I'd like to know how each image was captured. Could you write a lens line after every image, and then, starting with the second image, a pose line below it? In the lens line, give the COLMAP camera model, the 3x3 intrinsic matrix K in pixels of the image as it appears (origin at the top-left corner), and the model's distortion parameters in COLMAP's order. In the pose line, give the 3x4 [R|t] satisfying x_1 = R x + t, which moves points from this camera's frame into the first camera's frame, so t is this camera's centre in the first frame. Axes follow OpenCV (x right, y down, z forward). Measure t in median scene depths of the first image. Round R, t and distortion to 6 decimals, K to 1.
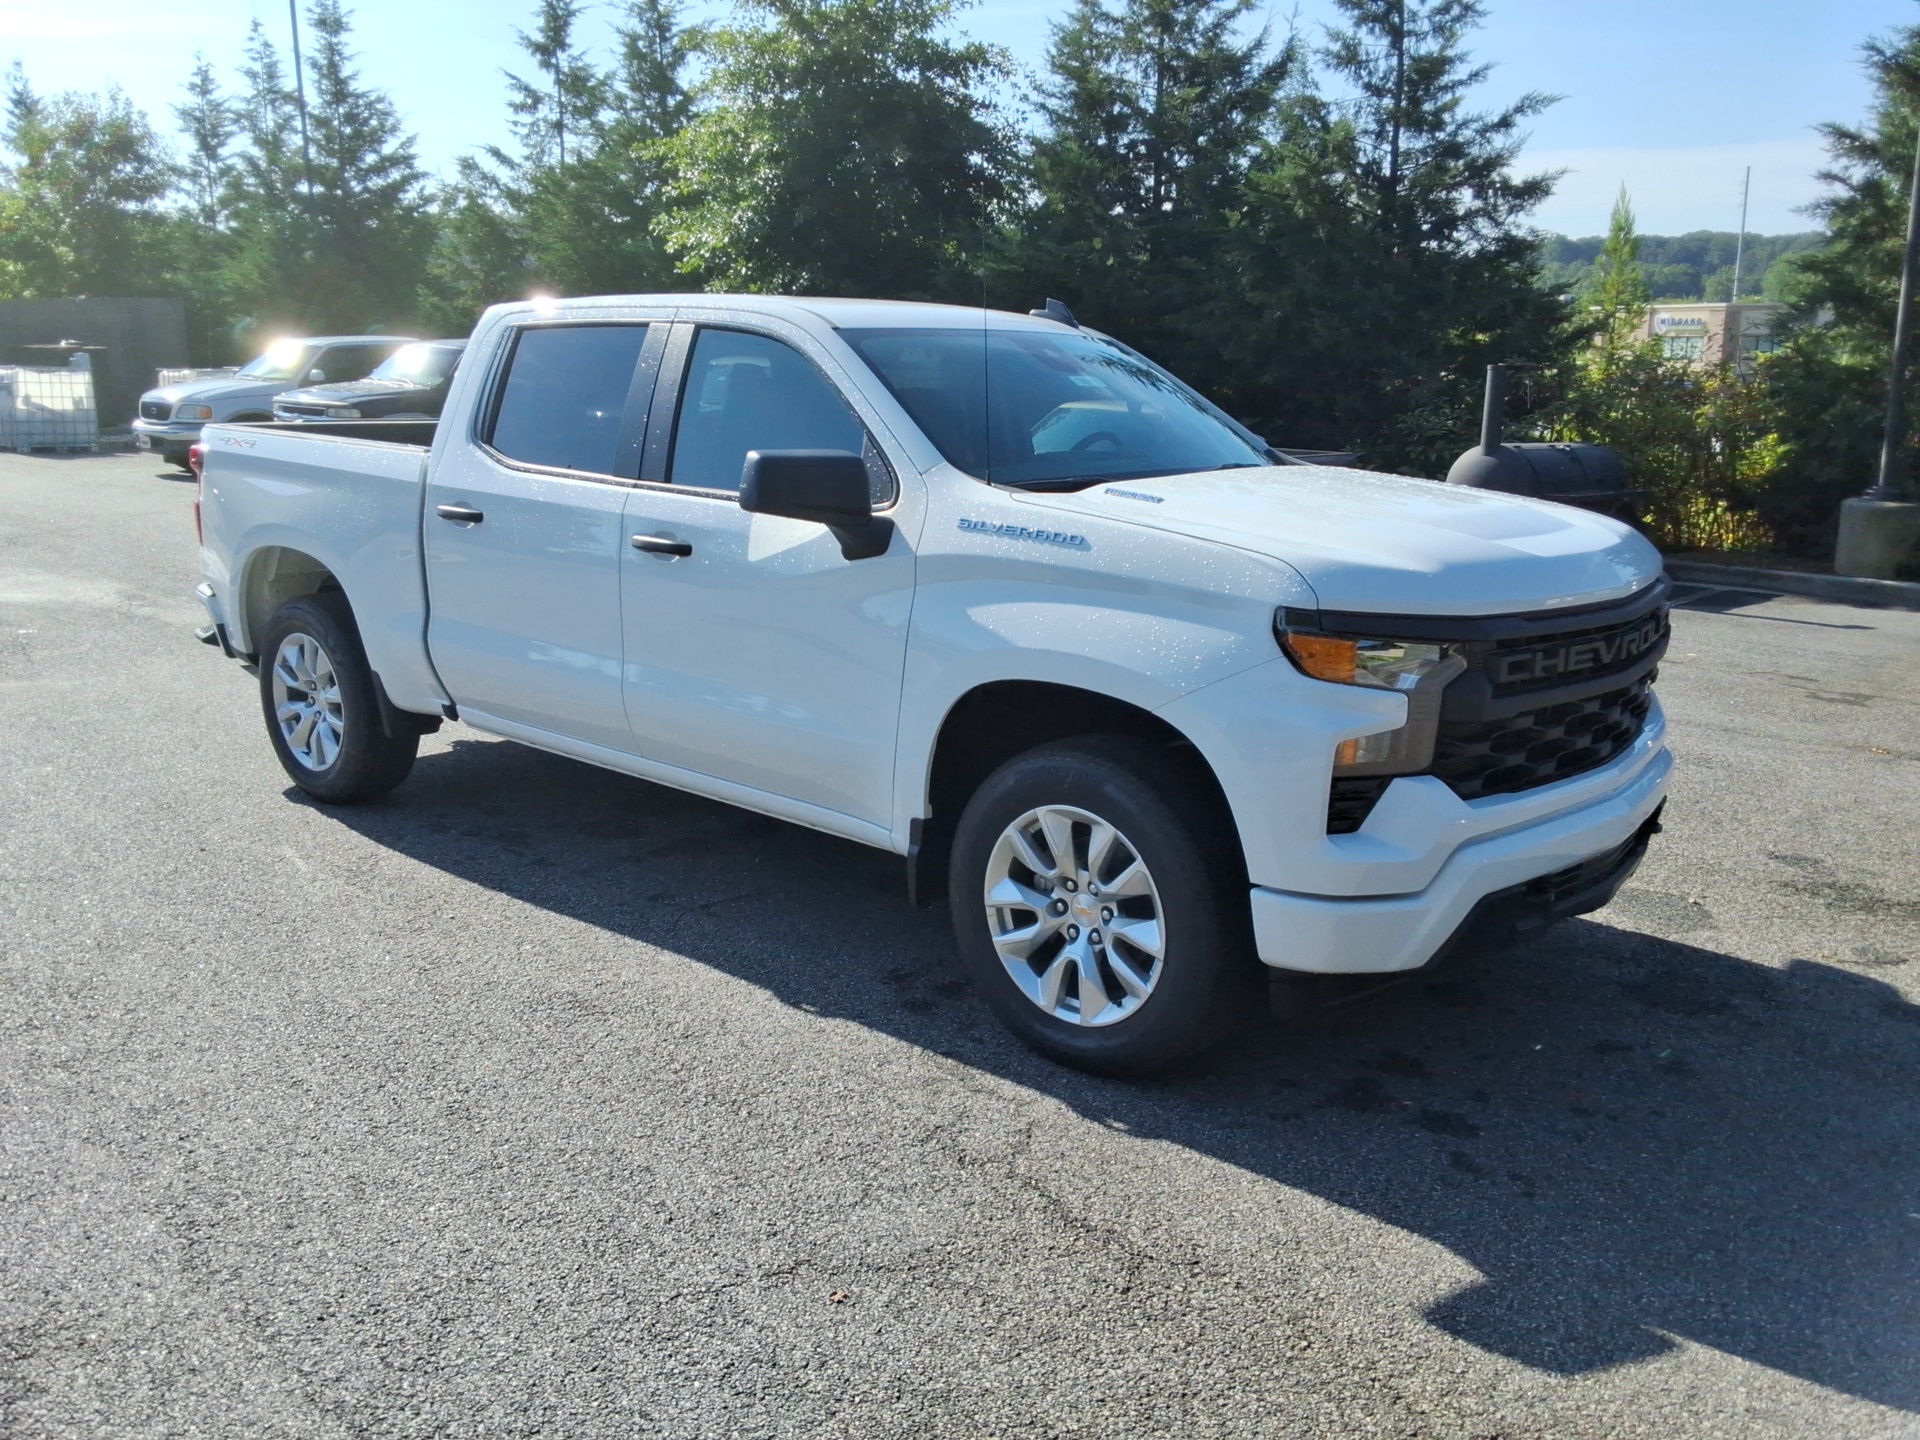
lens RADIAL K [[1596.0, 0, 955.1], [0, 1596.0, 691.6], [0, 0, 1]] dist [-0.002999, -0.019238]
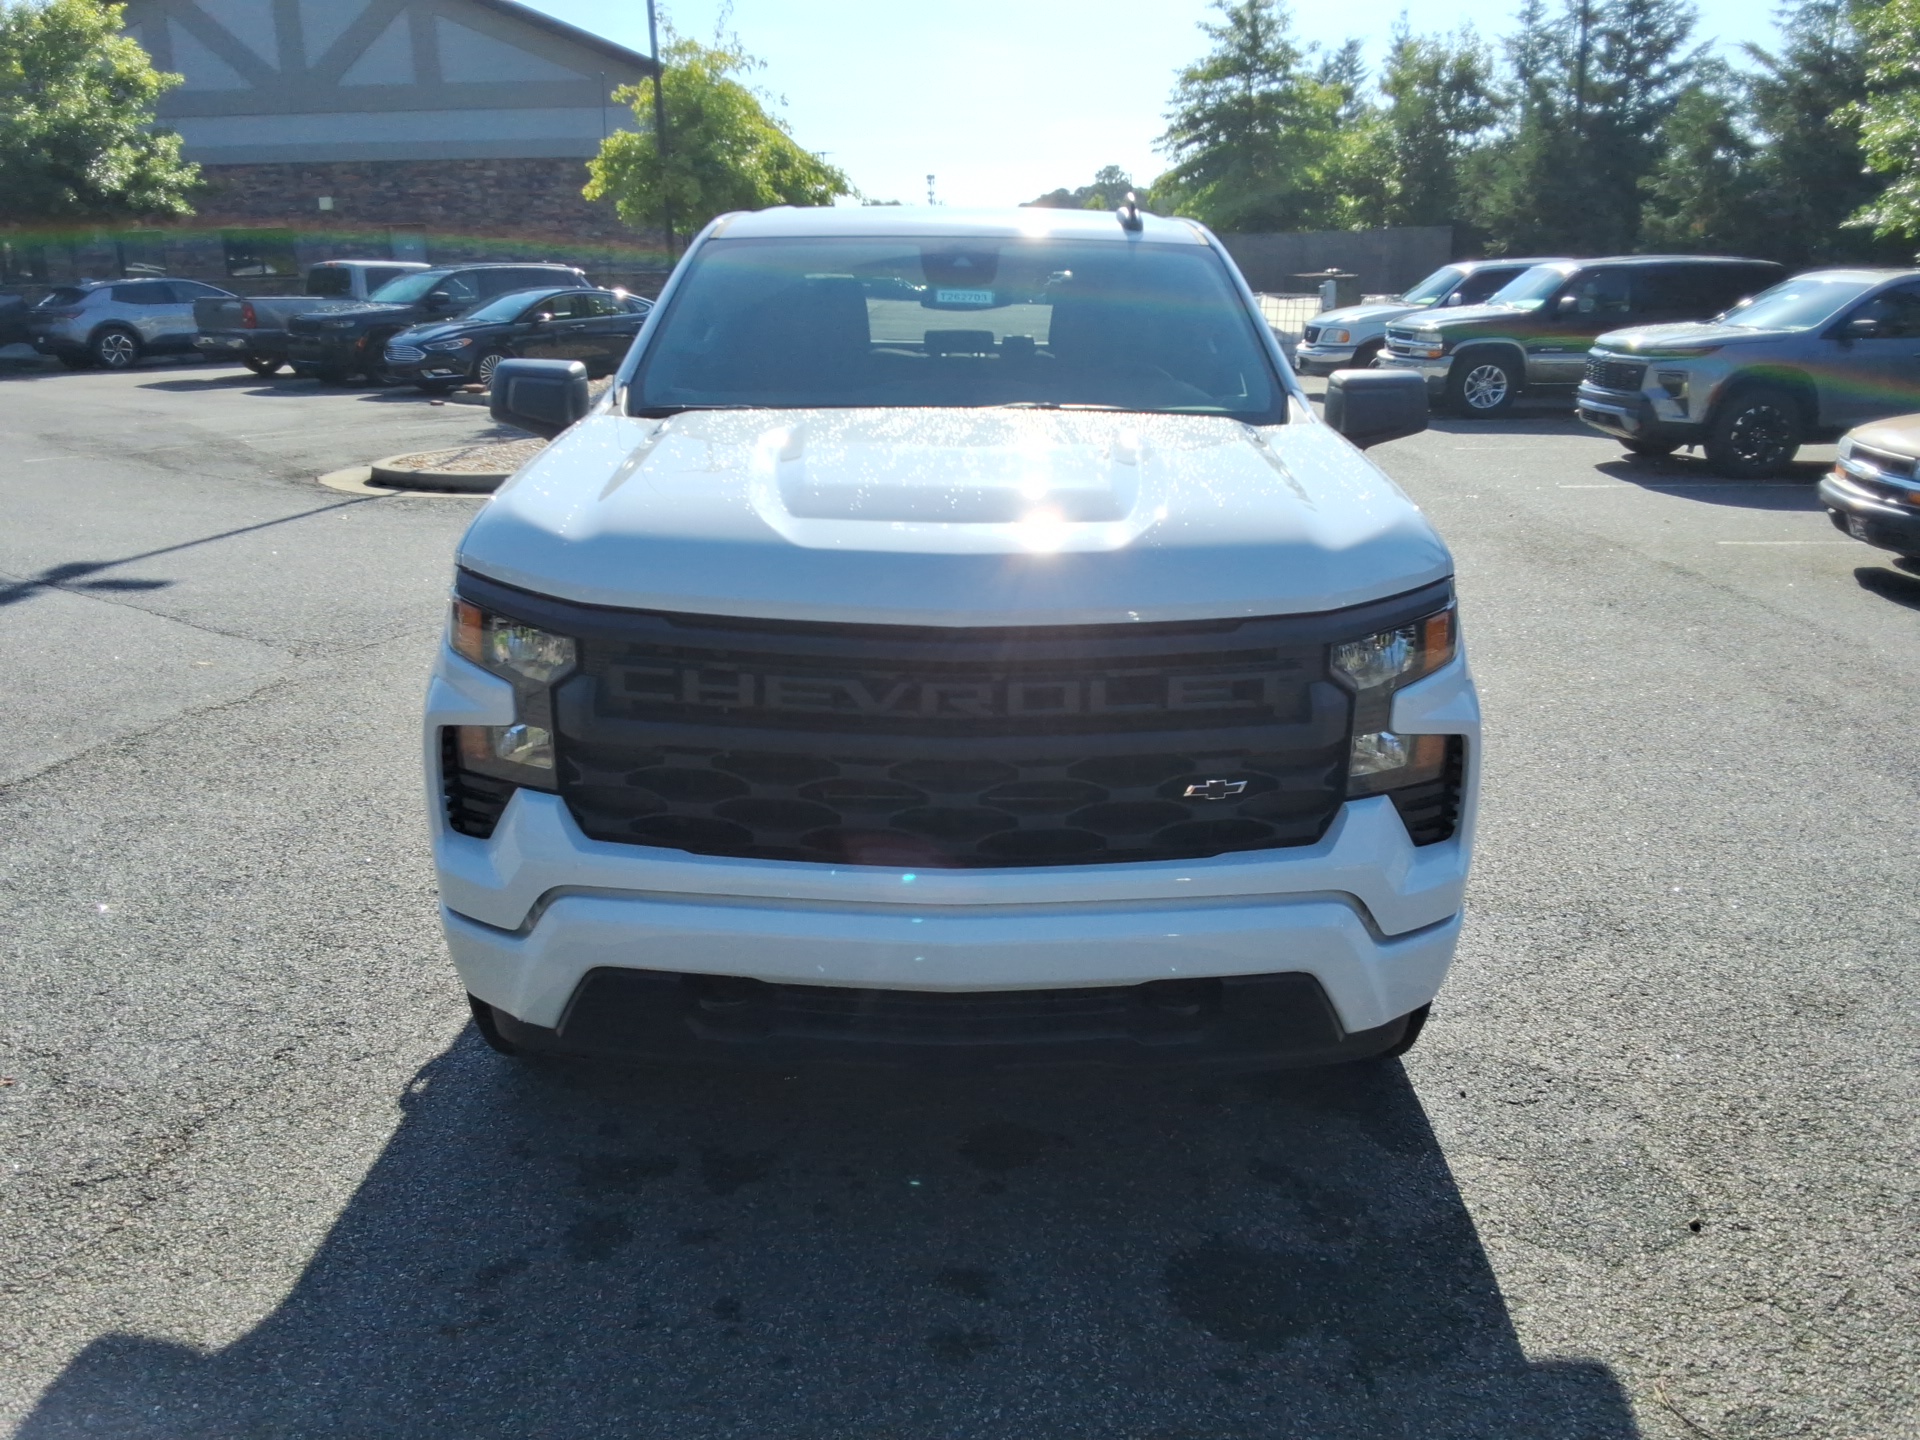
lens RADIAL K [[1596.0, 0, 955.1], [0, 1596.0, 691.6], [0, 0, 1]] dist [-0.002999, -0.019238]
pose [[0.647606, 0.177154, -0.741096, 0.145505], [-0.145139, 0.983470, 0.108262, -0.016156], [0.748025, 0.037451, 0.662613, 0.090405]]
